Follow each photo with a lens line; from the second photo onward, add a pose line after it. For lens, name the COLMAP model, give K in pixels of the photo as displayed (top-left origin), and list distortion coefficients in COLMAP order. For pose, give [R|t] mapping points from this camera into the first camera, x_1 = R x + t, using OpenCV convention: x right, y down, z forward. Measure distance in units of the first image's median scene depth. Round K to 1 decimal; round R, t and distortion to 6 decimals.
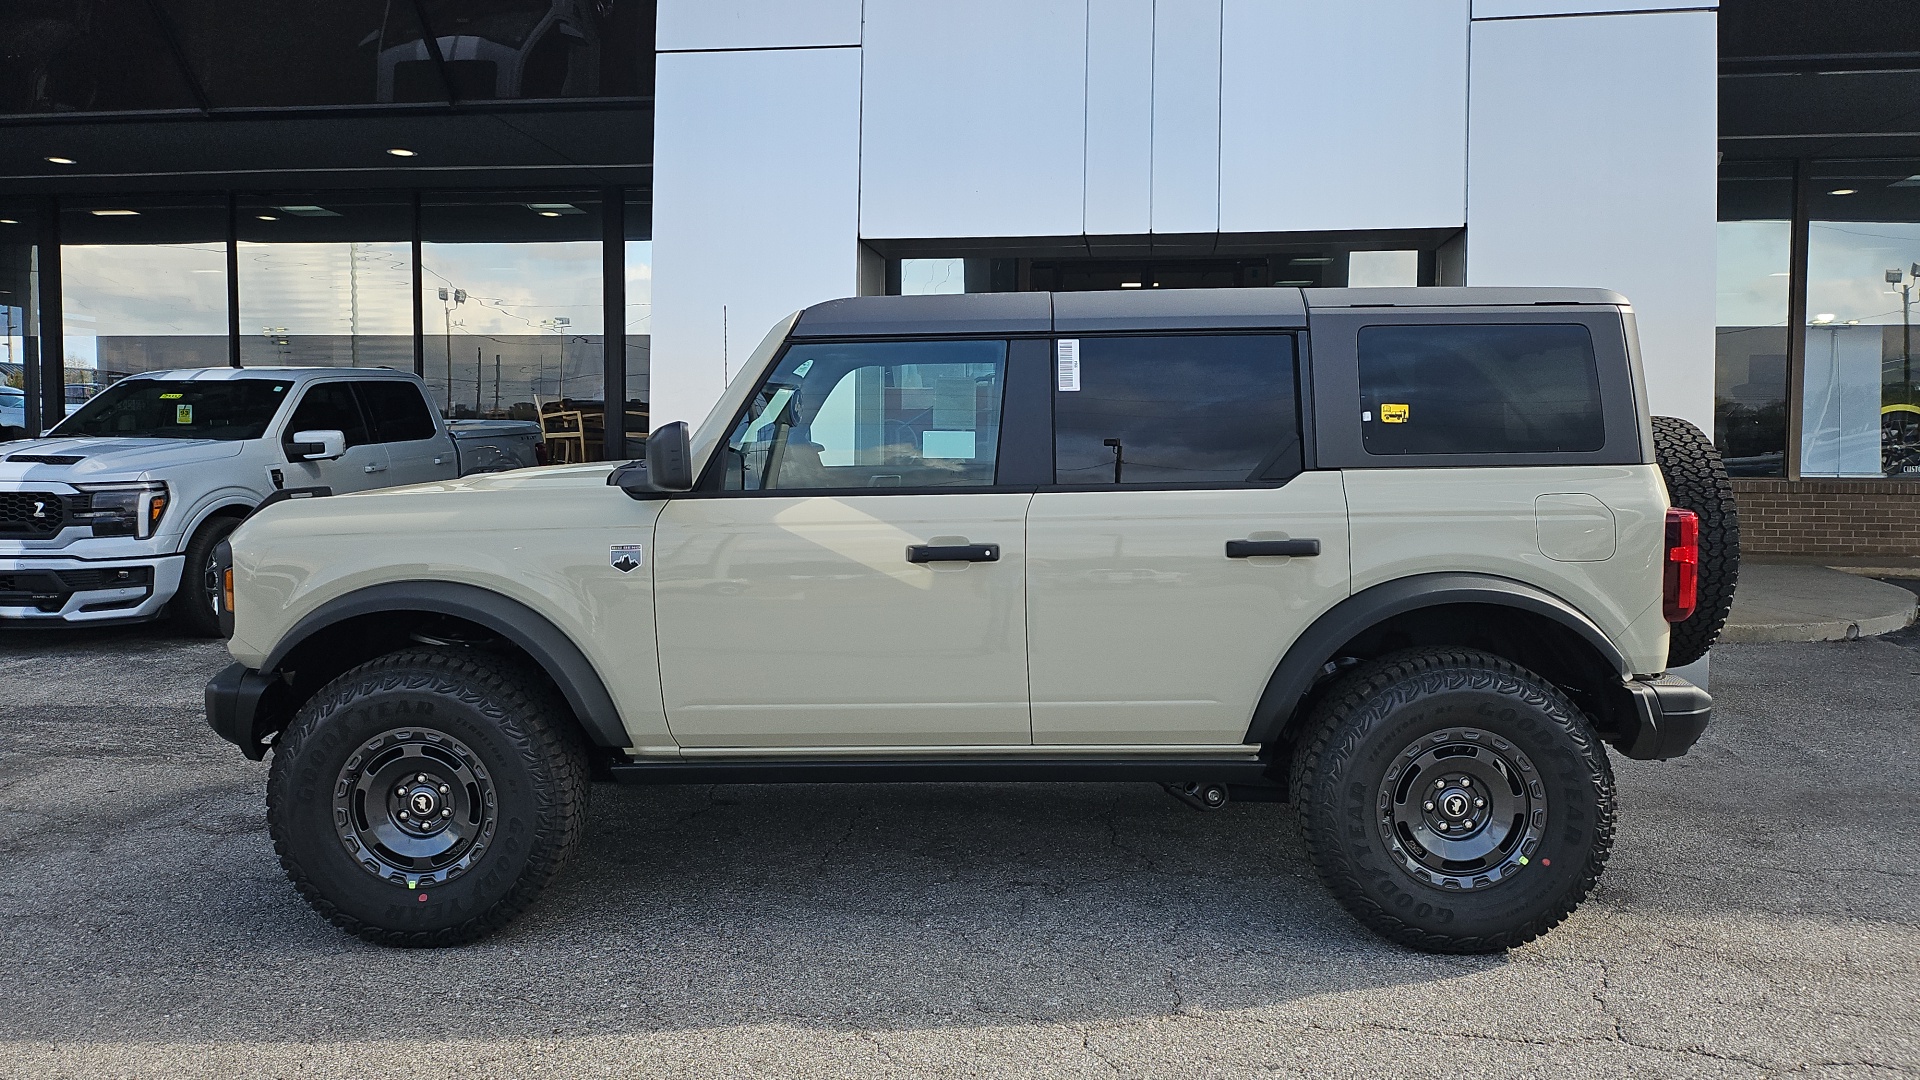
lens RADIAL K [[1355.8, 0, 950.6], [0, 1355.8, 541.7], [0, 0, 1]] dist [0.041169, -0.011347]
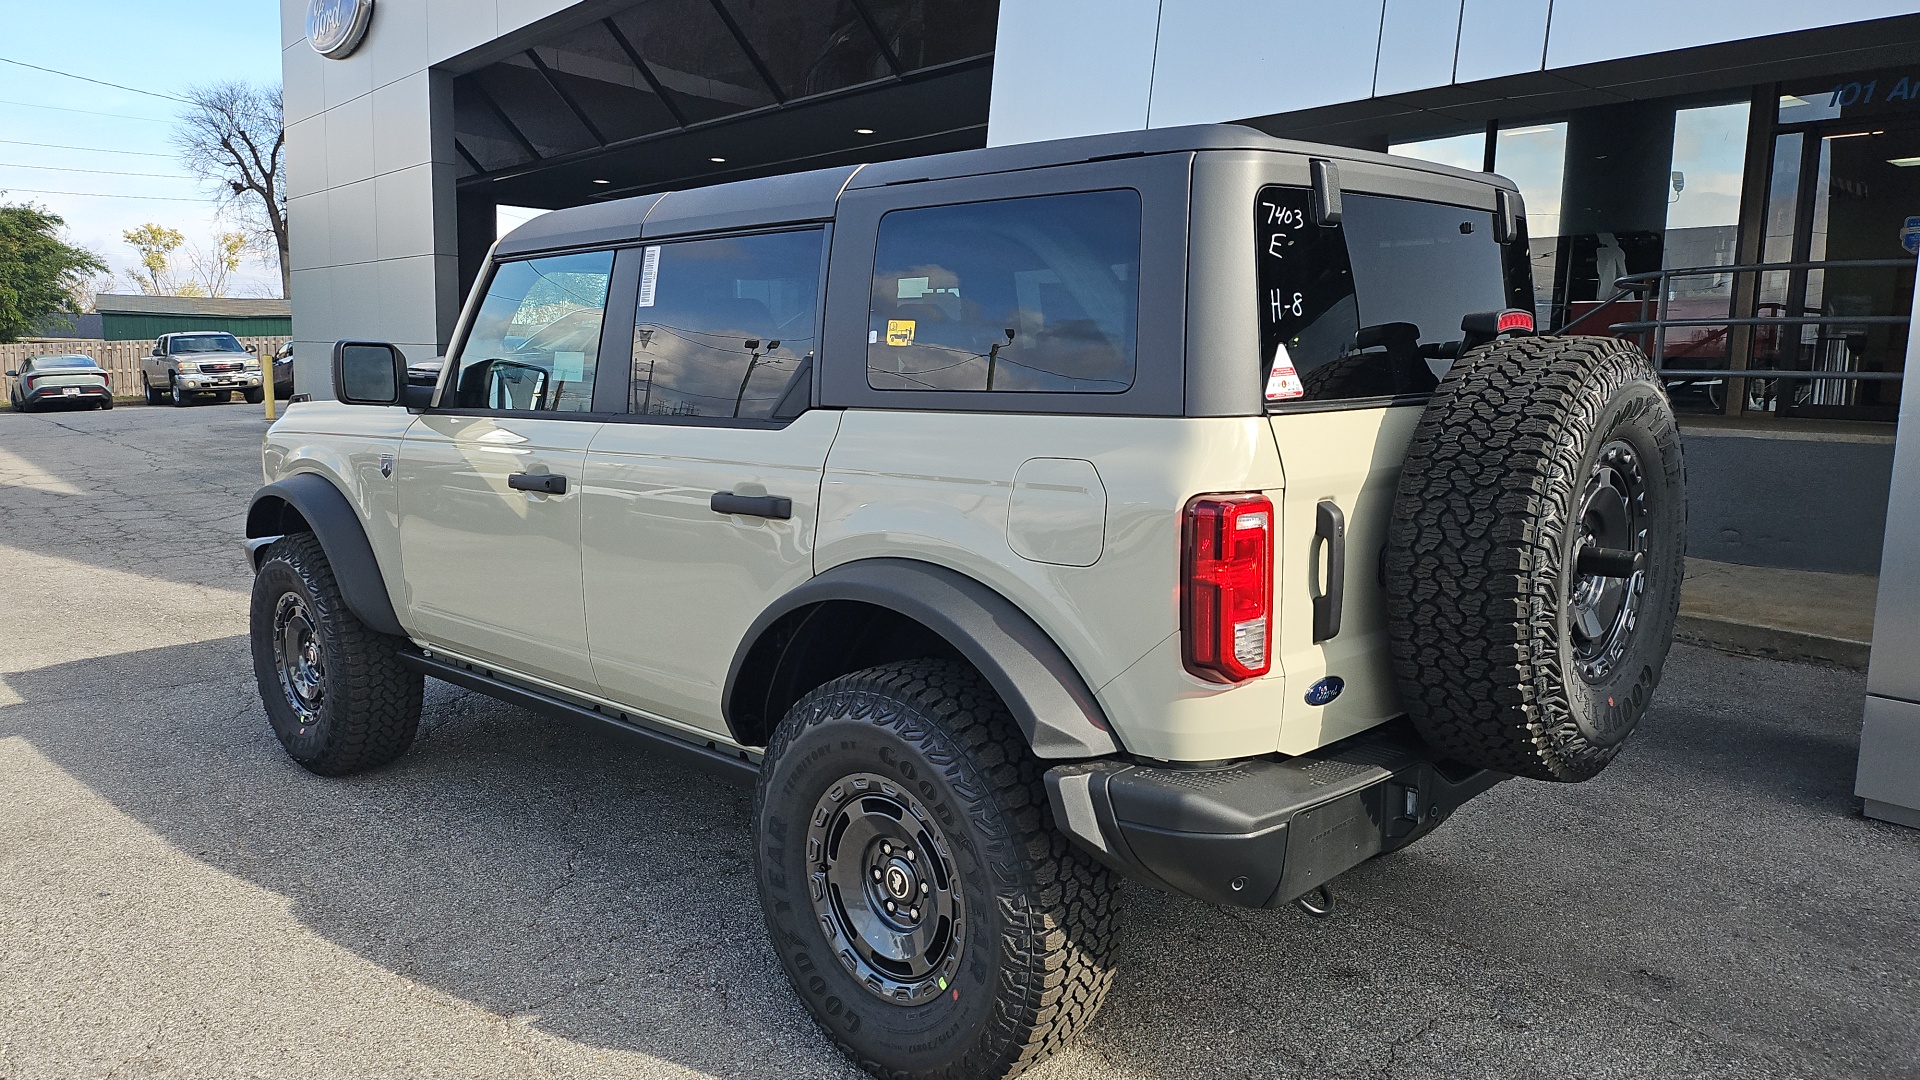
lens RADIAL K [[1355.8, 0, 964.5], [0, 1355.8, 552.9], [0, 0, 1]] dist [0.041169, -0.011347]
pose [[0.736358, 0.106453, -0.668165, 0.859327], [-0.062984, 0.994042, 0.088959, -0.045479], [0.673654, -0.023422, 0.738676, 0.500237]]
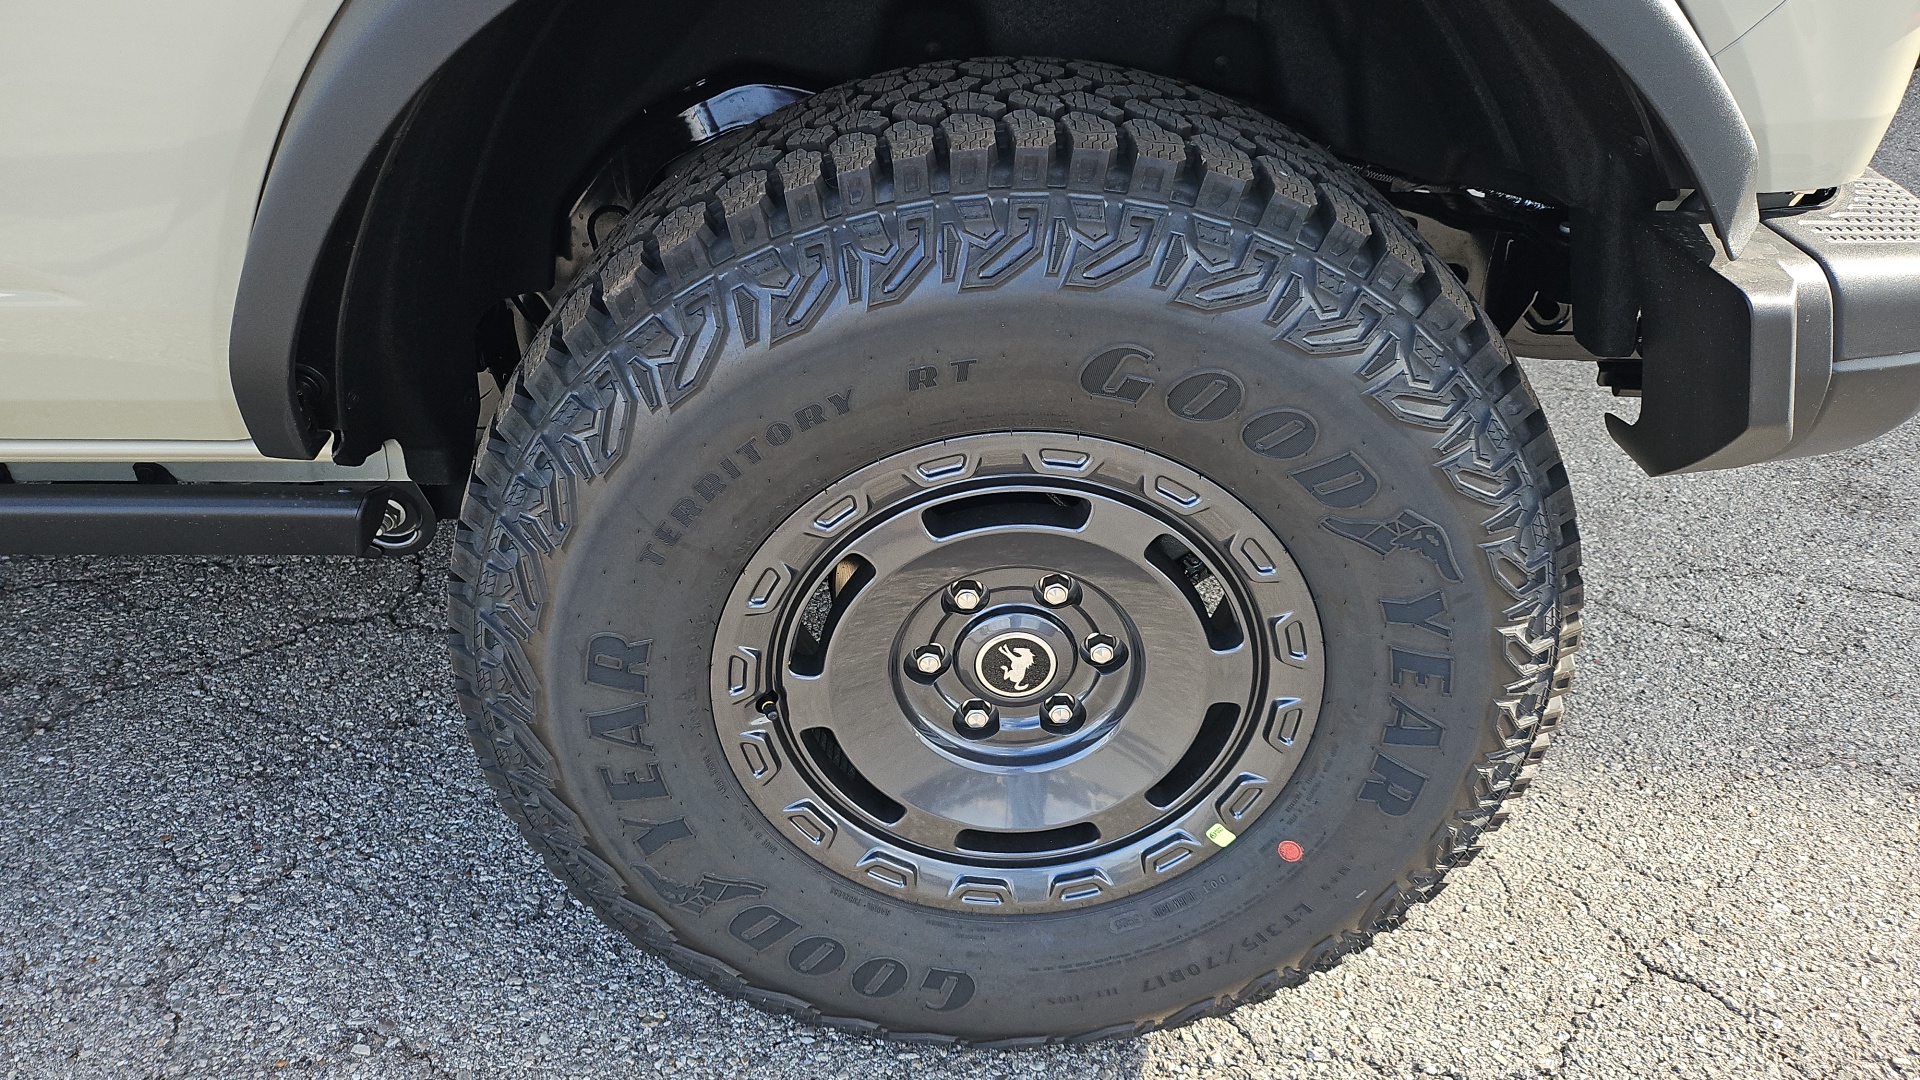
lens RADIAL K [[1355.8, 0, 975.5], [0, 1355.8, 543.5], [0, 0, 1]] dist [0.041169, -0.011347]
pose [[0.998617, -0.001957, 0.052544, 0.348221], [-0.022702, 0.885317, 0.464433, 0.040589], [-0.047427, -0.464984, 0.884048, 0.765983]]
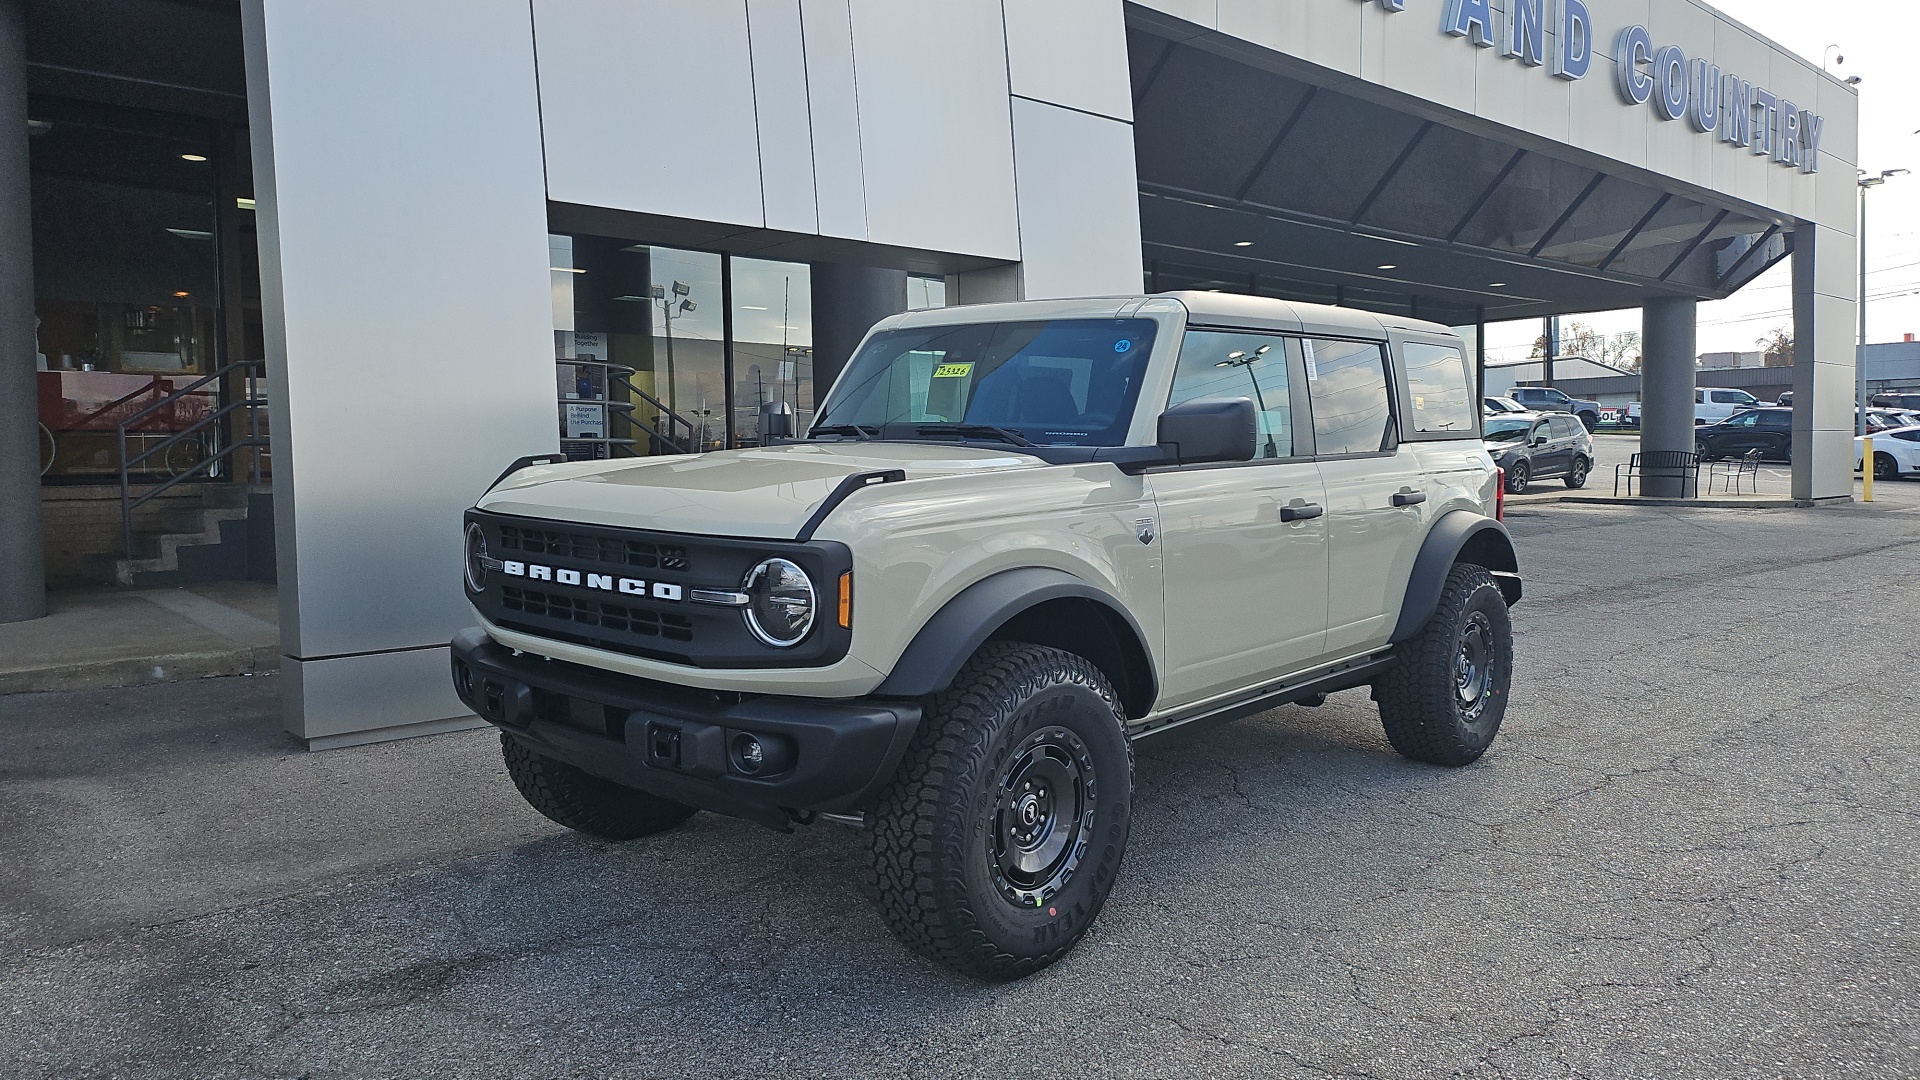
lens RADIAL K [[1355.8, 0, 968.3], [0, 1355.8, 526.5], [0, 0, 1]] dist [0.041169, -0.011347]
pose [[0.643879, -0.051052, 0.763422, -1.129526], [0.061544, 0.997994, 0.014831, -0.015659], [-0.762648, 0.037435, 0.645730, 0.449960]]
